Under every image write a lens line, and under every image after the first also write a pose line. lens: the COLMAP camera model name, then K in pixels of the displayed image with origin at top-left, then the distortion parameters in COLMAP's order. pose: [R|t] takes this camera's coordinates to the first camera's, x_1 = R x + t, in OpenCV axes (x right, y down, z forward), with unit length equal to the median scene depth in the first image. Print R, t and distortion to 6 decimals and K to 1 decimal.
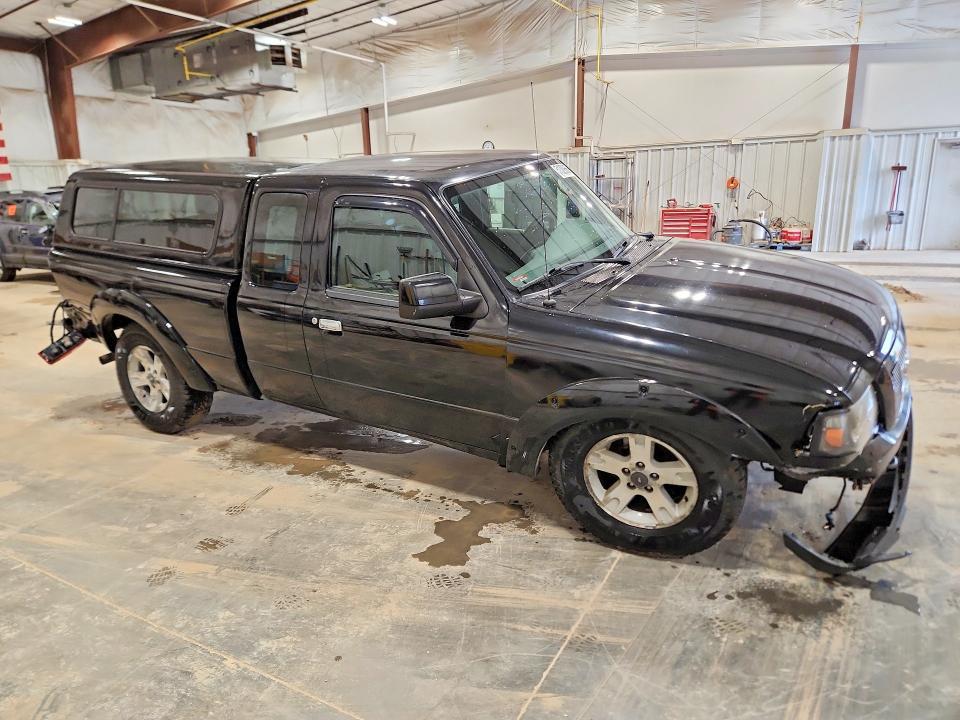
lens RADIAL K [[647.6, 0, 480.0], [0, 647.6, 360.0], [0, 0, 1]] dist [0.054835, -0.046721]
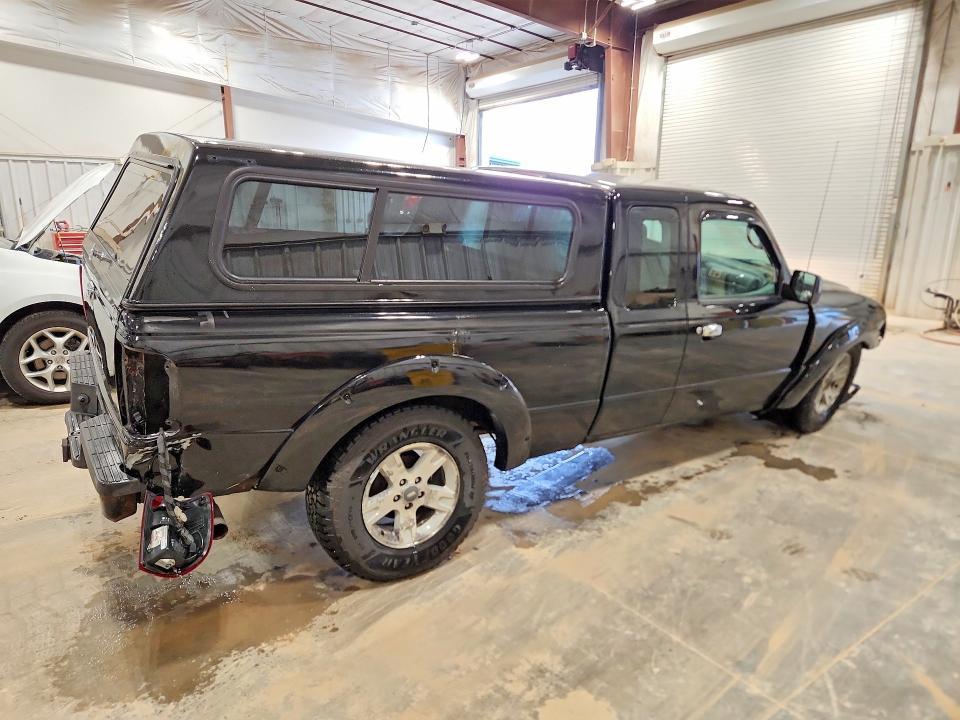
lens RADIAL K [[647.6, 0, 480.0], [0, 647.6, 360.0], [0, 0, 1]] dist [0.054835, -0.046721]
pose [[0.406440, -0.179249, 0.895922, -1.222518], [0.214122, 0.971947, 0.097321, -0.172525], [-0.888233, 0.152282, 0.433419, 0.793417]]
